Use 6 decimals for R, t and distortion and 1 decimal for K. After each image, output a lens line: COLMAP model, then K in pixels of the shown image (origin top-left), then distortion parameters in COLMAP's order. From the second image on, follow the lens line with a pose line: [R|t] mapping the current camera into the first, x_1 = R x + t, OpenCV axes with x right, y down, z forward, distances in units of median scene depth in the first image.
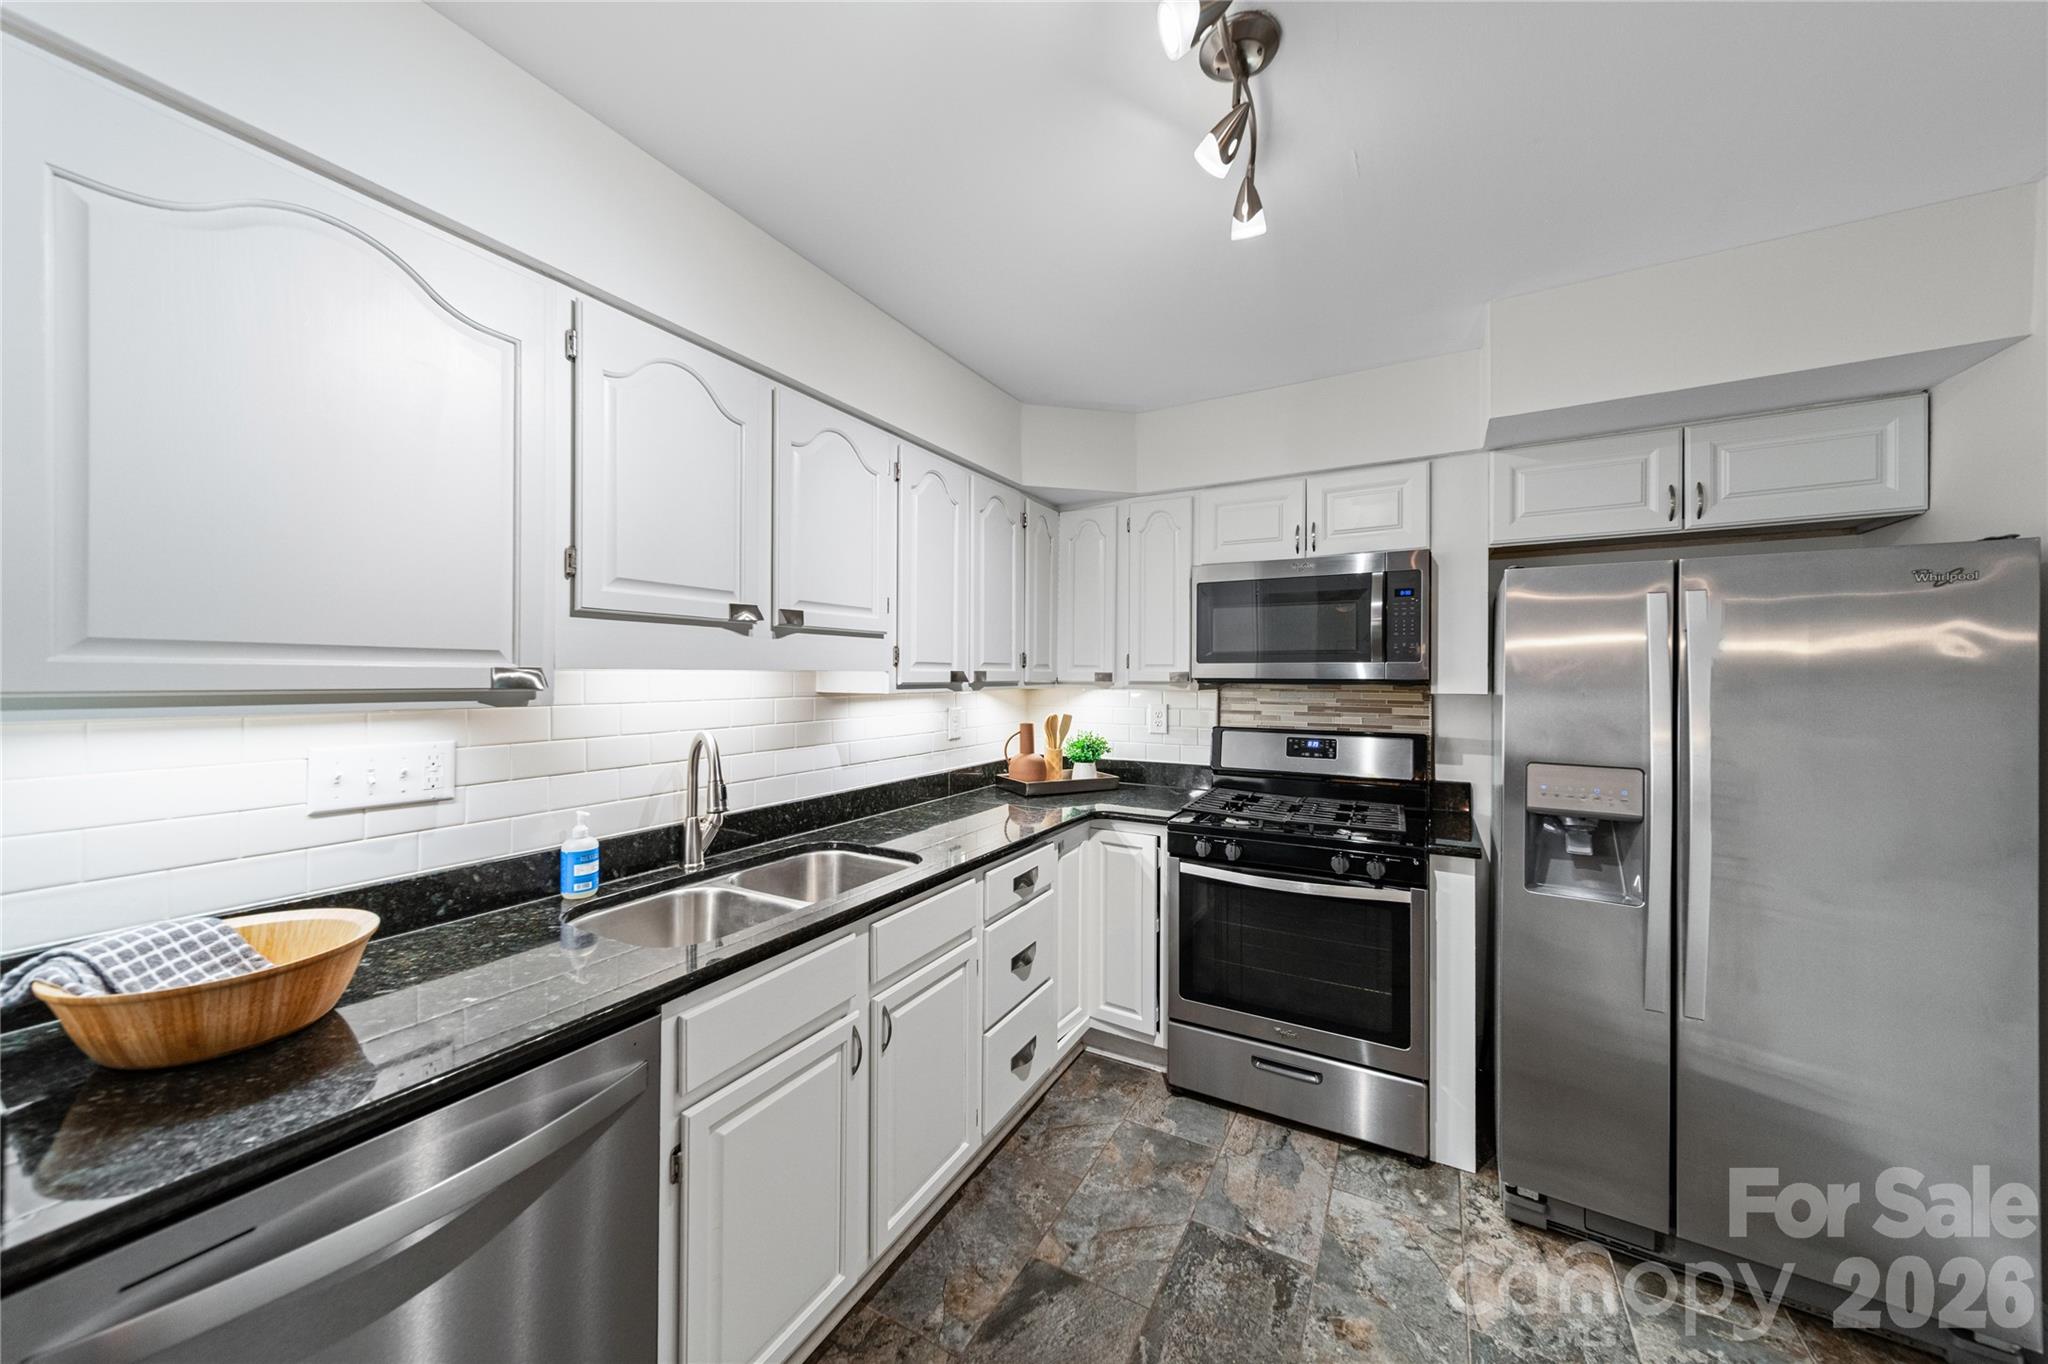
lens RADIAL K [[712.7, 0, 1012.3], [0, 712.7, 679.8], [0, 0, 1]] dist [0.002236, 0.000165]
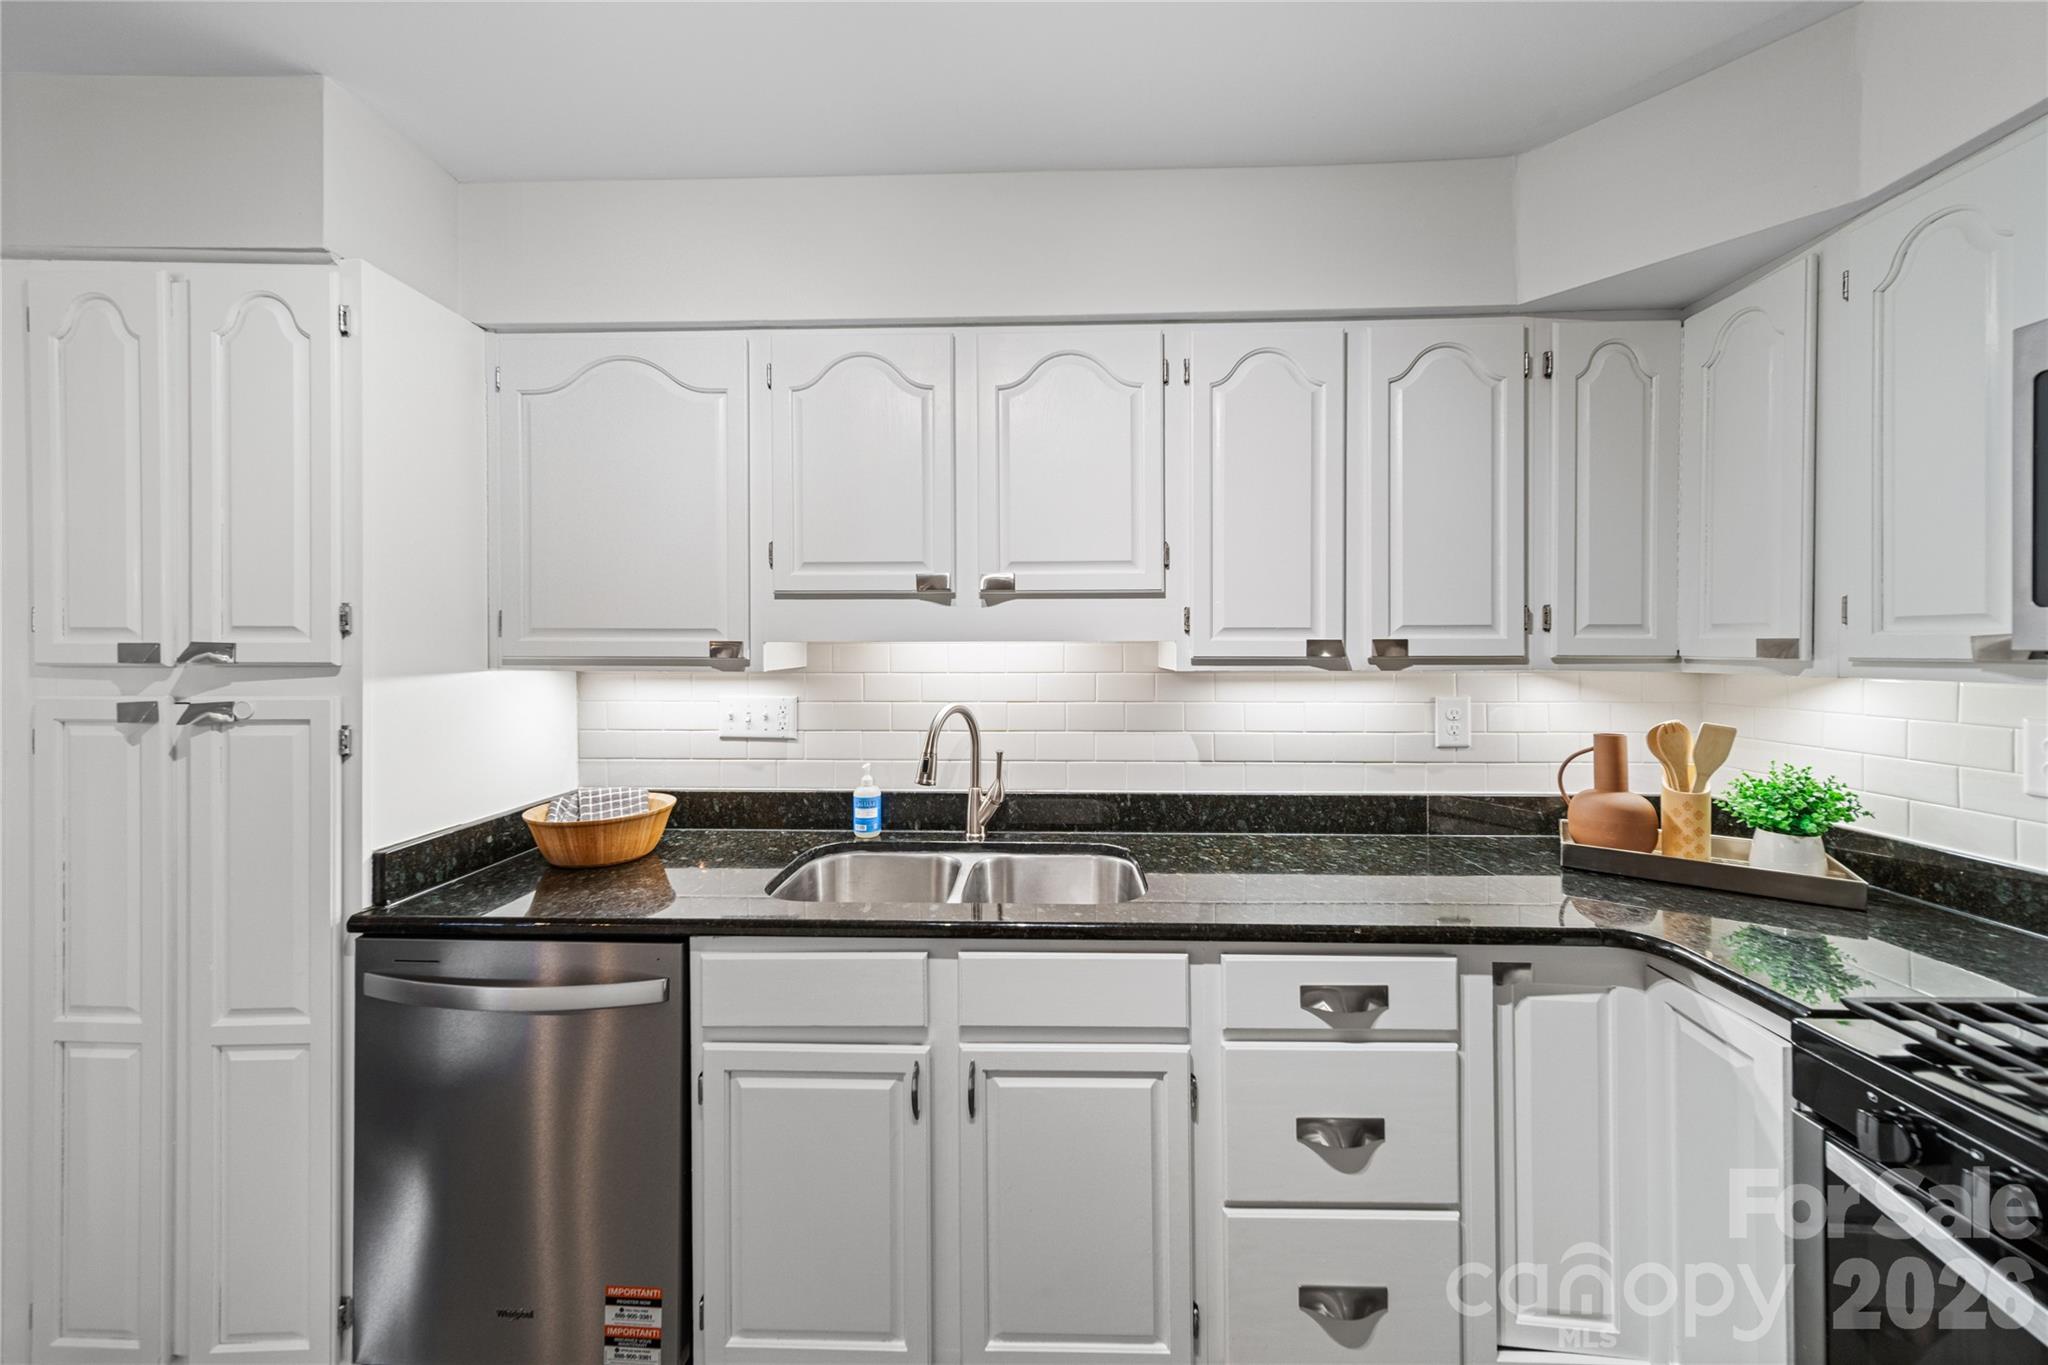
lens RADIAL K [[712.7, 0, 1029.4], [0, 712.7, 653.7], [0, 0, 1]] dist [0.002236, 0.000165]
pose [[0.474669, 0.004060, -0.880155, 0.393962], [-0.003851, 0.999989, 0.002536, -0.000113], [0.880156, 0.002186, 0.474679, 0.484369]]
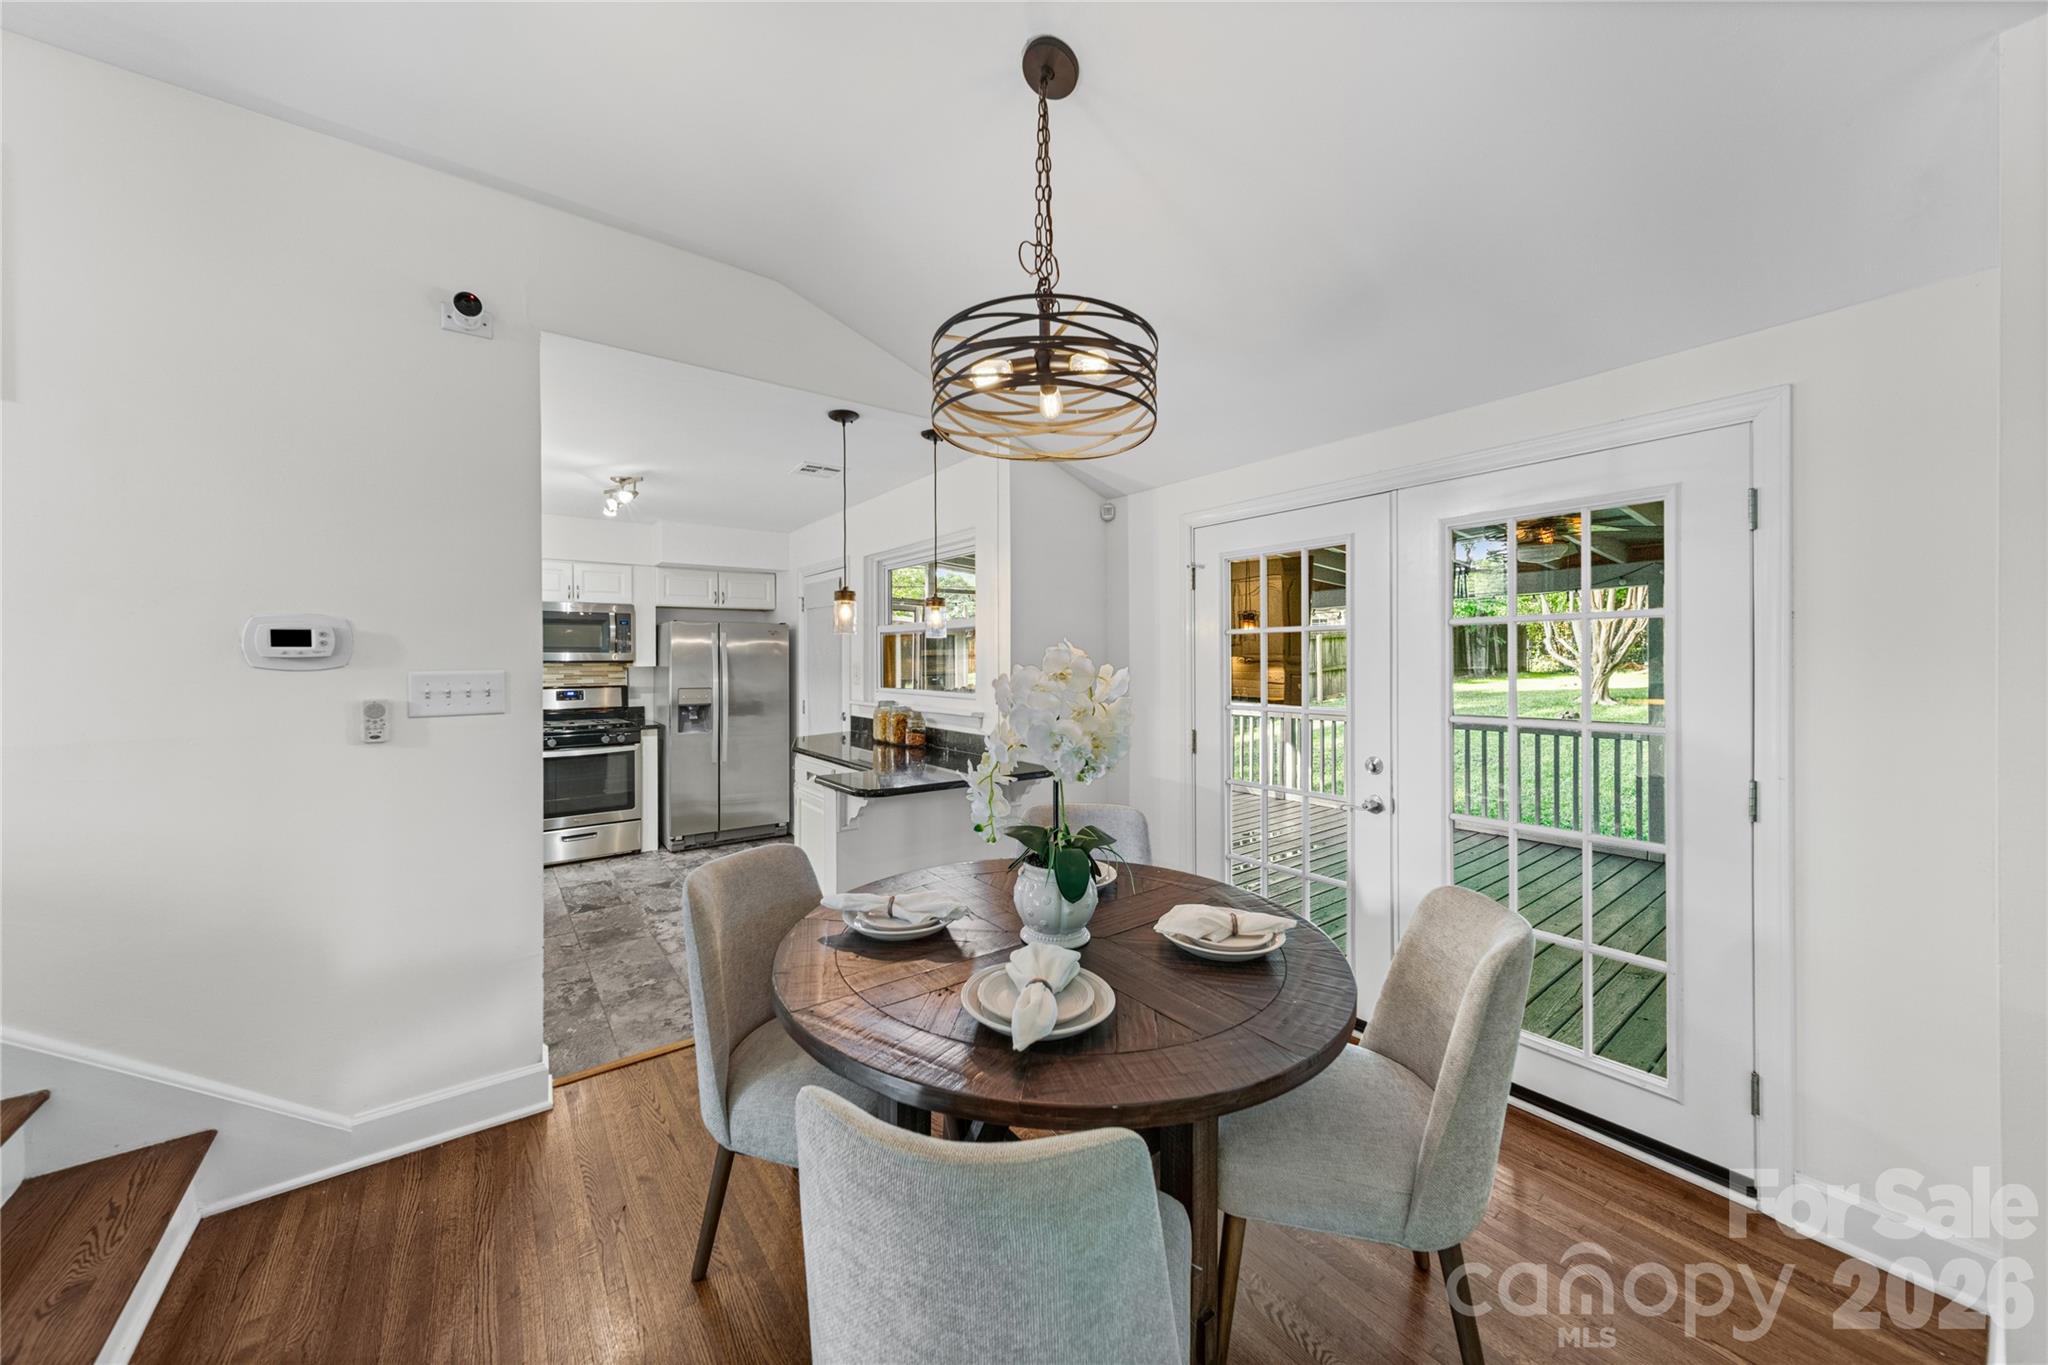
lens RADIAL K [[712.7, 0, 1033.3], [0, 712.7, 654.2], [0, 0, 1]] dist [0.002236, 0.000165]
pose [[0.367323, 0.002347, 0.930090, -1.159591], [0.010105, 0.999928, -0.006514, 0.008385], [-0.930038, 0.011792, 0.367273, -1.127846]]
